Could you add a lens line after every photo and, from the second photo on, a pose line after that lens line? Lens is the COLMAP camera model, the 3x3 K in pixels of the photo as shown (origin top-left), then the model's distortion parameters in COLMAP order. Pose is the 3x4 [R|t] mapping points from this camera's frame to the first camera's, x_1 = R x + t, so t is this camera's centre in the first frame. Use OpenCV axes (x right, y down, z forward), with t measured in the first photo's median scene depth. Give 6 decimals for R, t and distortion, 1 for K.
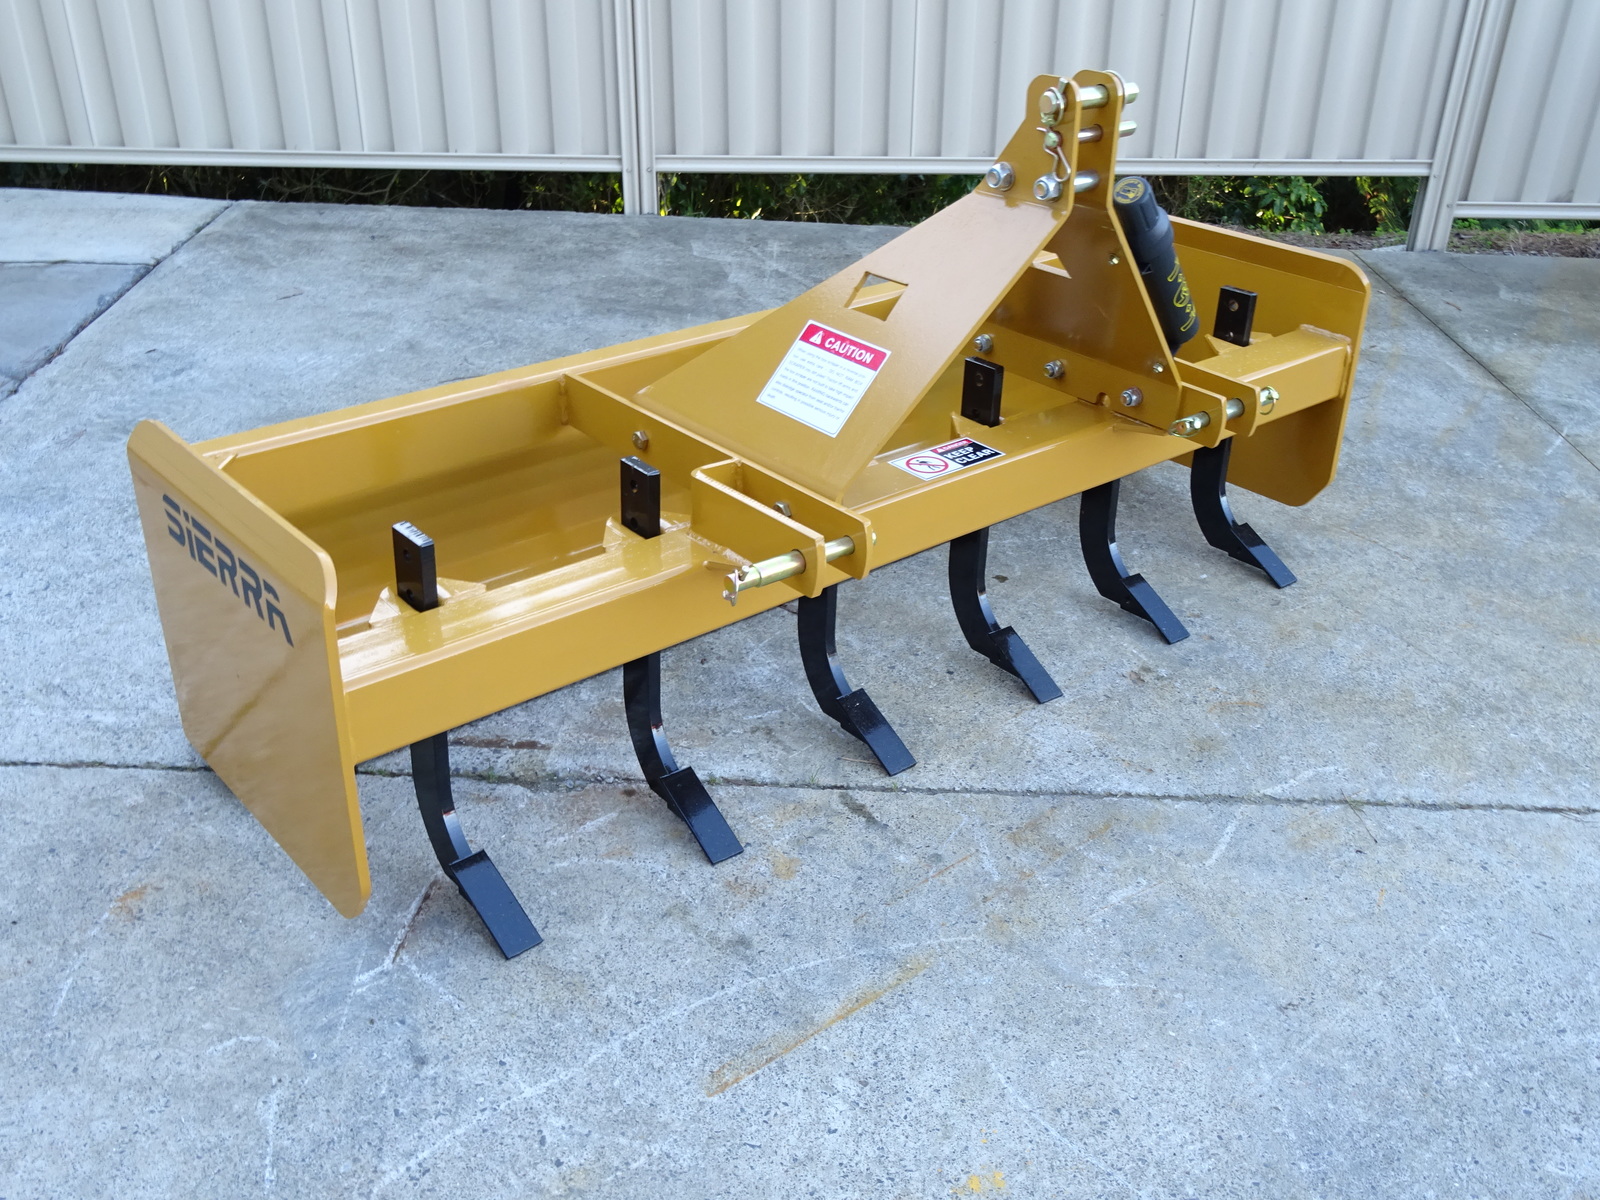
lens RADIAL K [[1546.6, 0, 800.0], [0, 1546.6, 600.0], [0, 0, 1]] dist [0.004293, -0.008490]
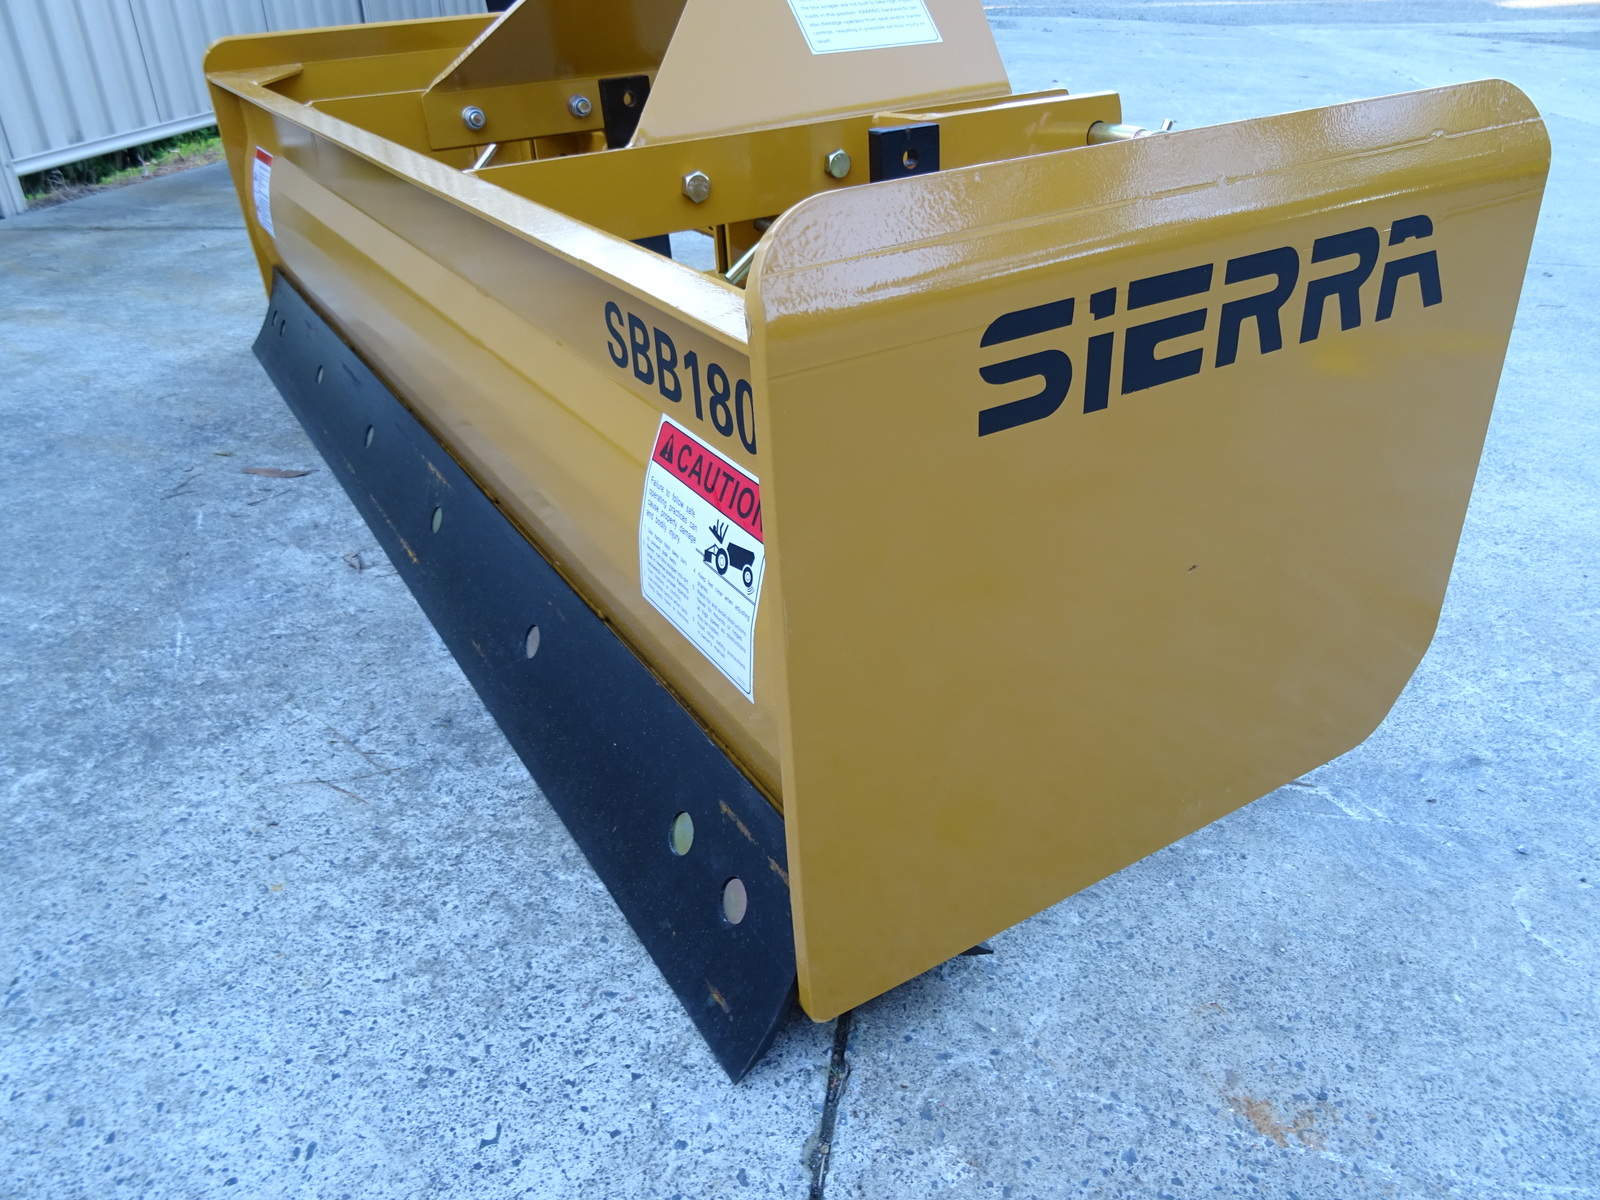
lens RADIAL K [[1175.9, 0, 800.0], [0, 1175.9, 600.0], [0, 0, 1]] dist [-0.005759, -0.006945]
pose [[0.163270, -0.508349, 0.845532, -0.622877], [0.509638, 0.777287, 0.368909, -0.130086], [-0.844756, 0.370684, 0.385981, 0.841294]]
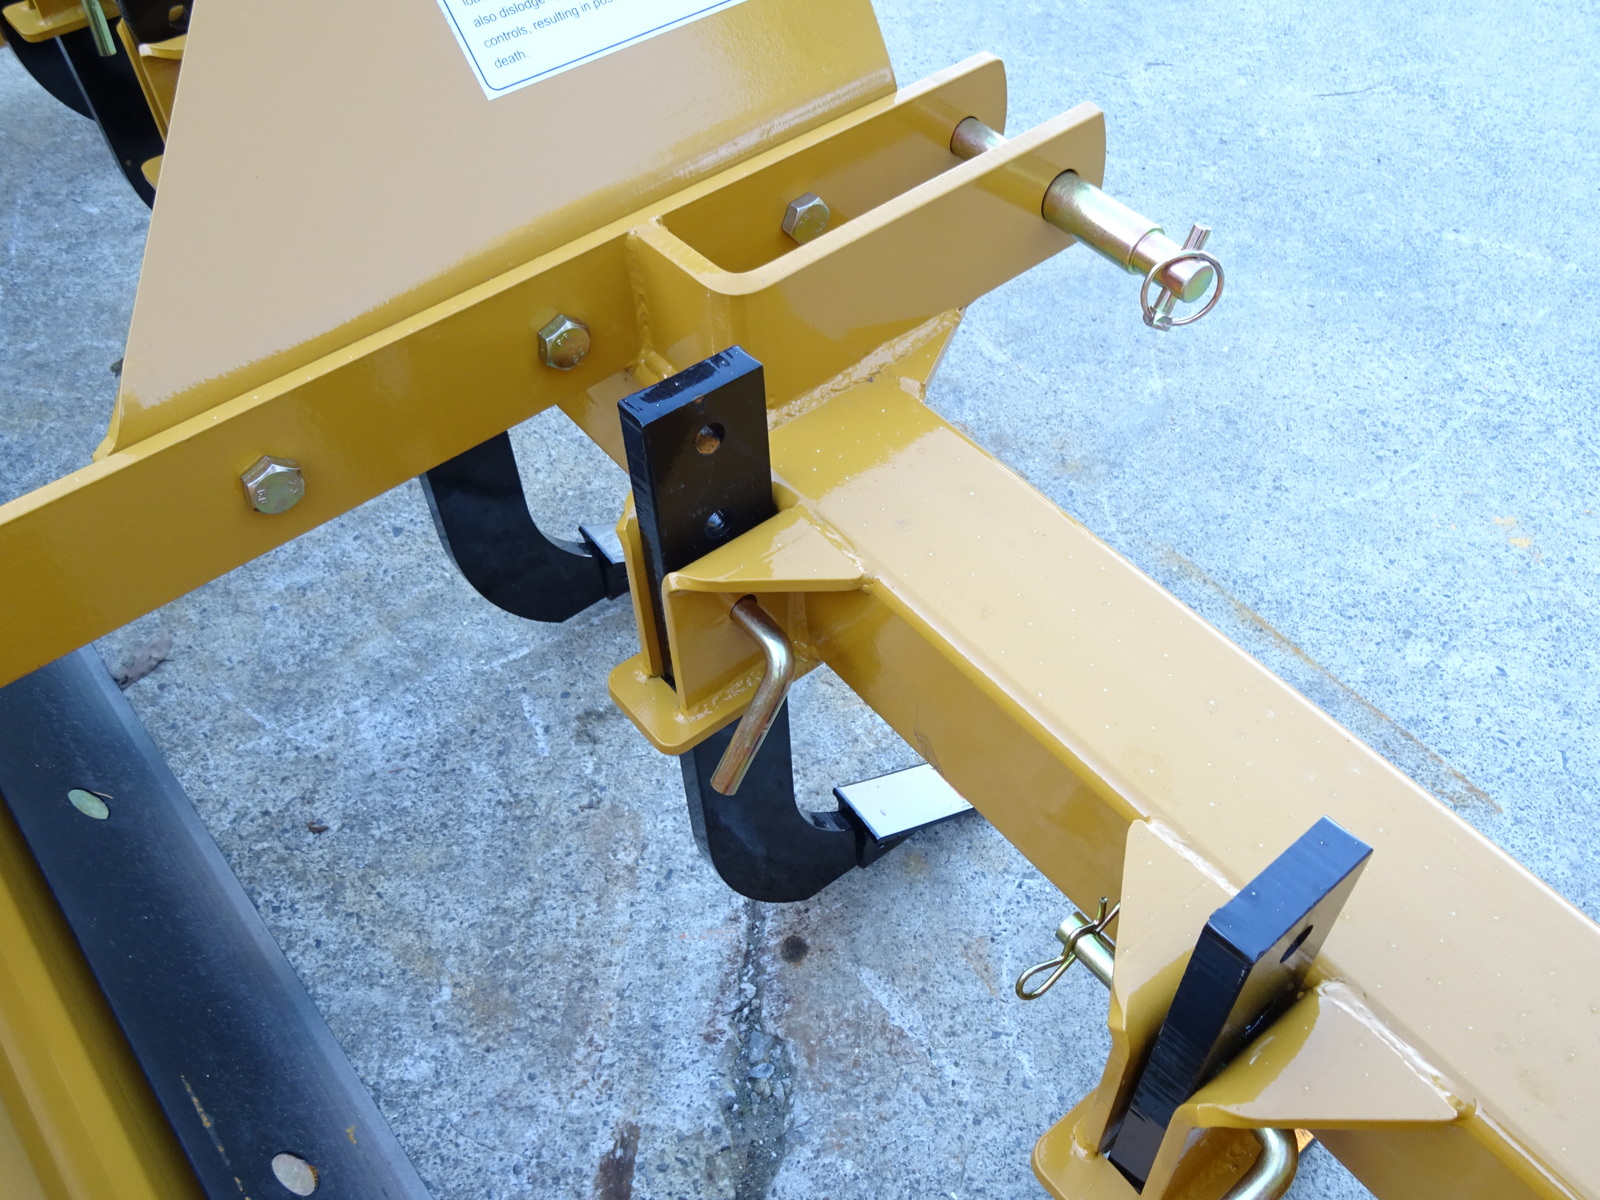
lens RADIAL K [[1416.6, 0, 800.0], [0, 1416.6, 600.0], [0, 0, 1]] dist [0.008621, -0.007493]
pose [[0.026122, -0.777039, 0.628911, -0.309863], [0.491127, 0.557940, 0.668952, -0.237944], [-0.870696, 0.291401, 0.396199, 0.800817]]
